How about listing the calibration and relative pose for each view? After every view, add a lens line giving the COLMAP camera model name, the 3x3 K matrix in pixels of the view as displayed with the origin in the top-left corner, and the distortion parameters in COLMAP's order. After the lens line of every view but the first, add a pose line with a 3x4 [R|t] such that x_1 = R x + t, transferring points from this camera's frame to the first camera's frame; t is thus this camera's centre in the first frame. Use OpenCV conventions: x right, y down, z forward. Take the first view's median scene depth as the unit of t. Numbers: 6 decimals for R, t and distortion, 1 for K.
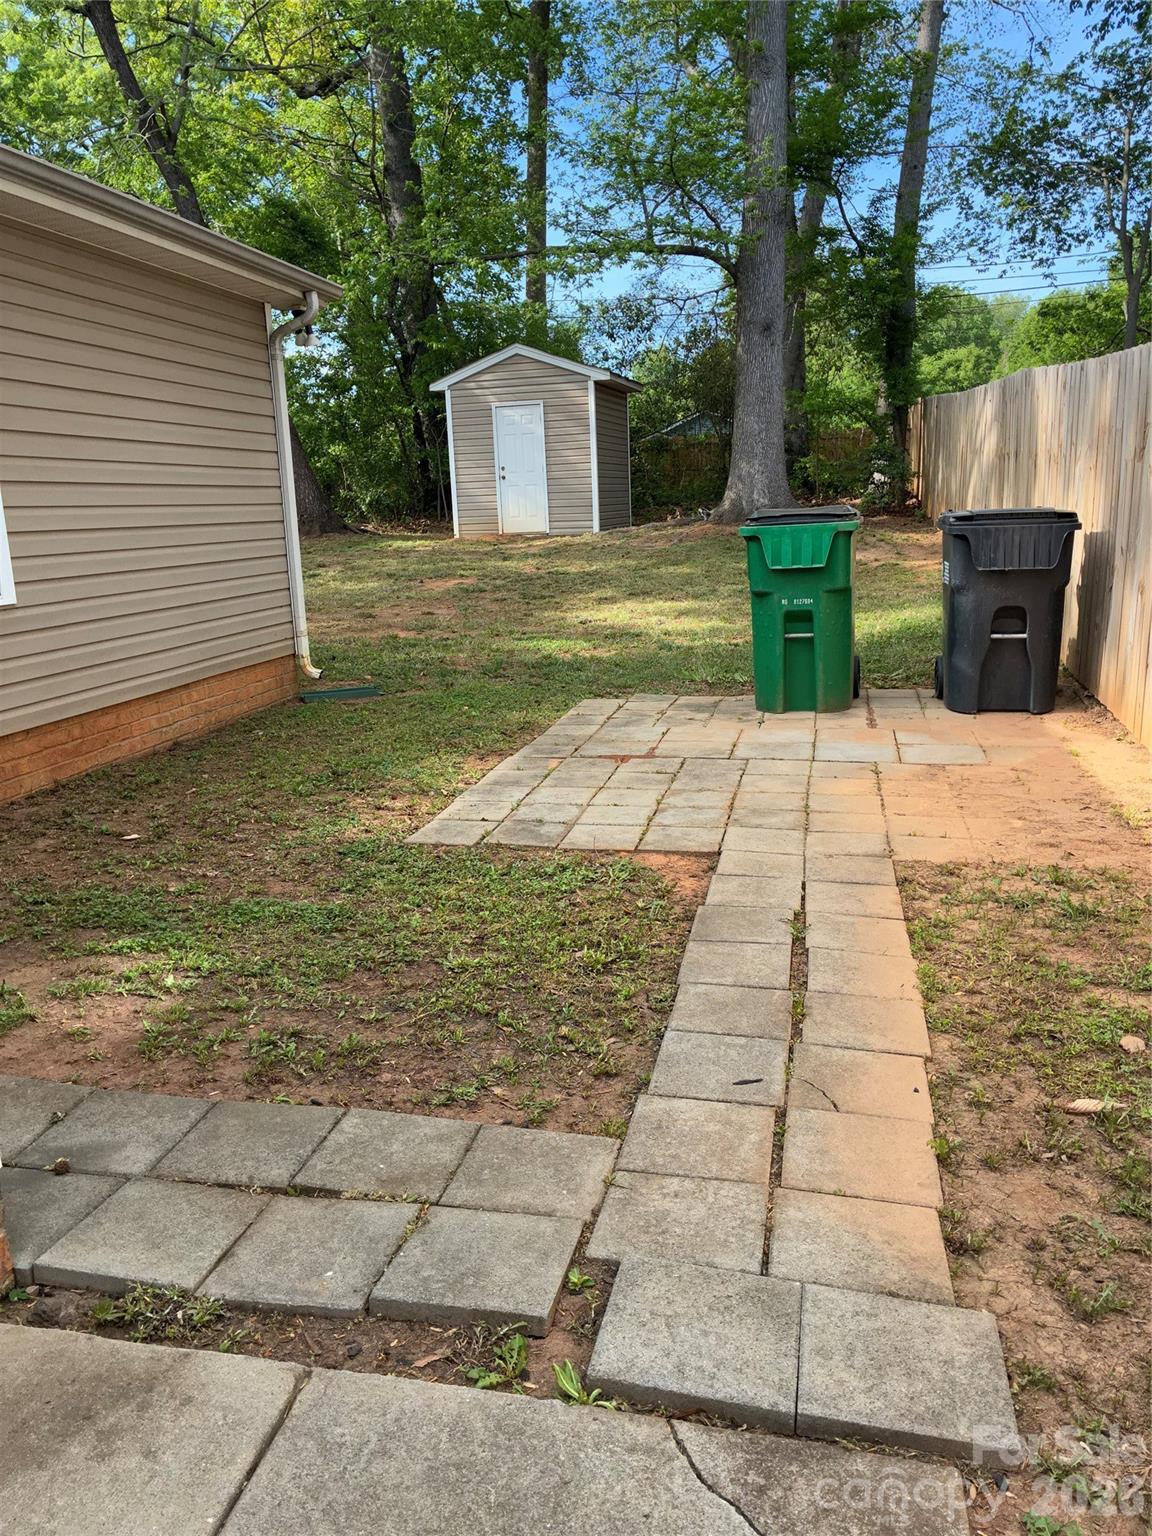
lens RADIAL K [[1150.9, 0, 576.0], [0, 1150.9, 768.0], [0, 0, 1]] dist [0.023384, -0.001593]
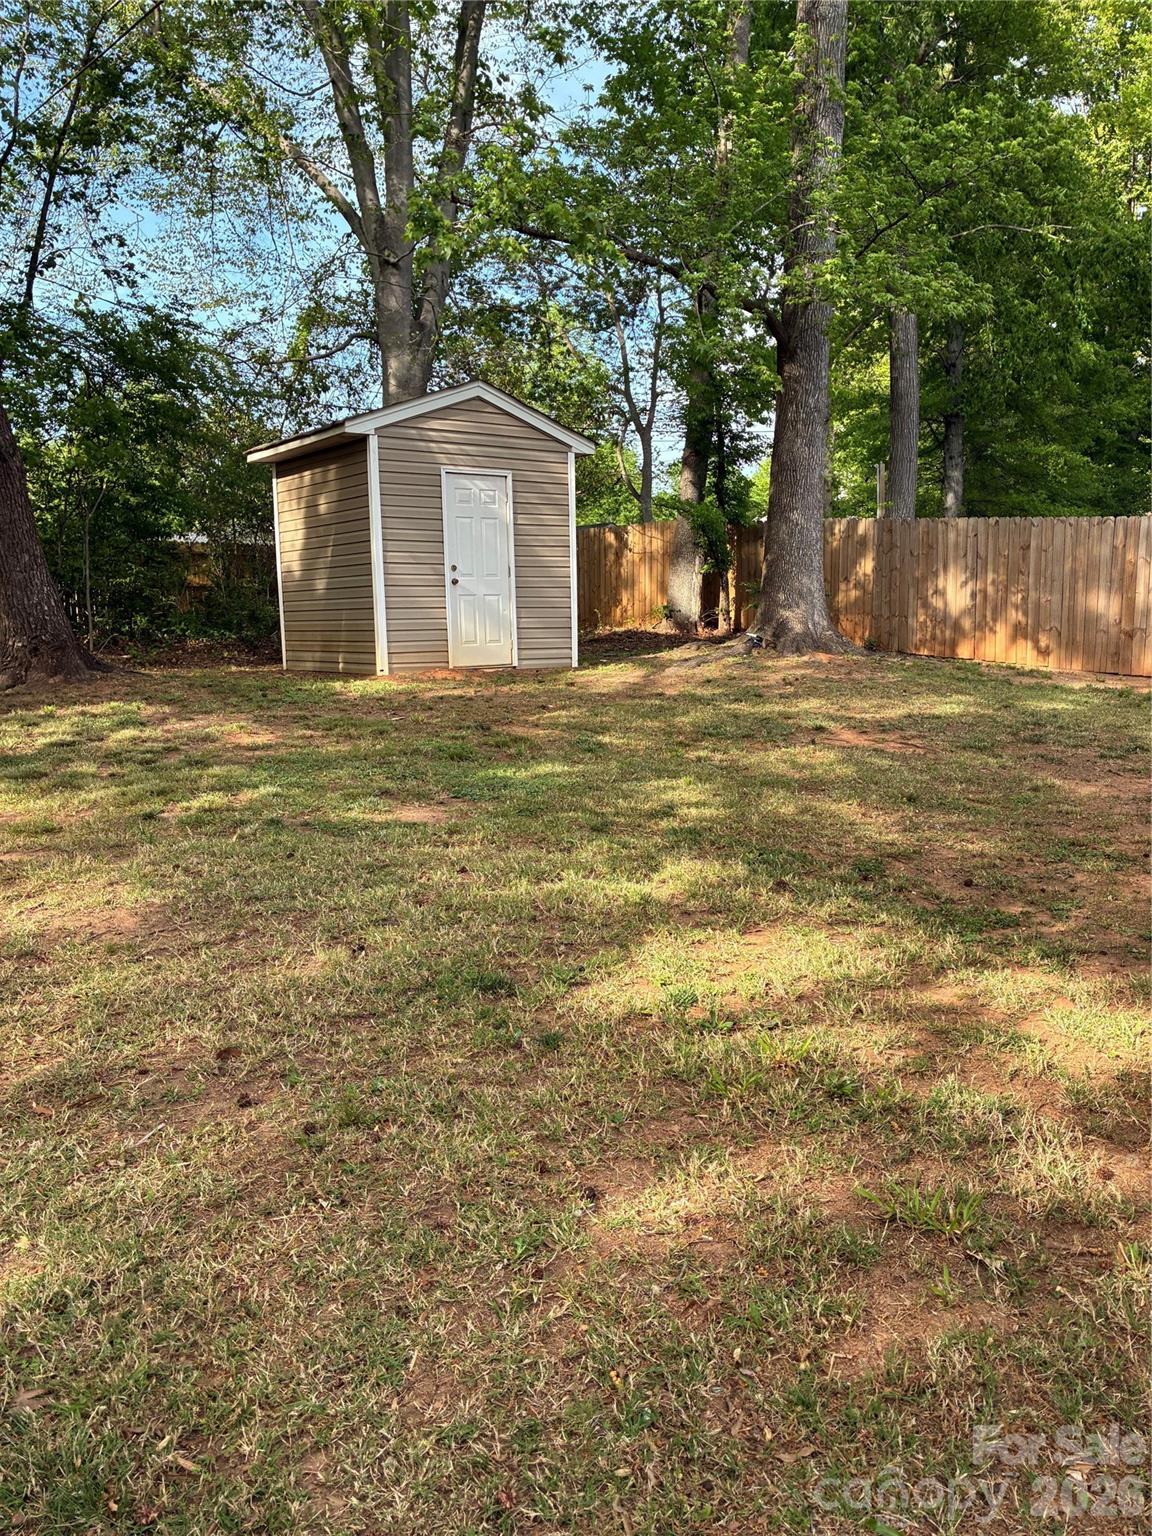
lens RADIAL K [[1150.9, 0, 576.0], [0, 1150.9, 768.0], [0, 0, 1]] dist [0.023384, -0.001593]
pose [[0.609482, -0.082131, 0.788534, -0.550235], [0.177467, 0.983514, -0.034730, -0.120630], [-0.772682, 0.161106, 0.614009, 0.592345]]
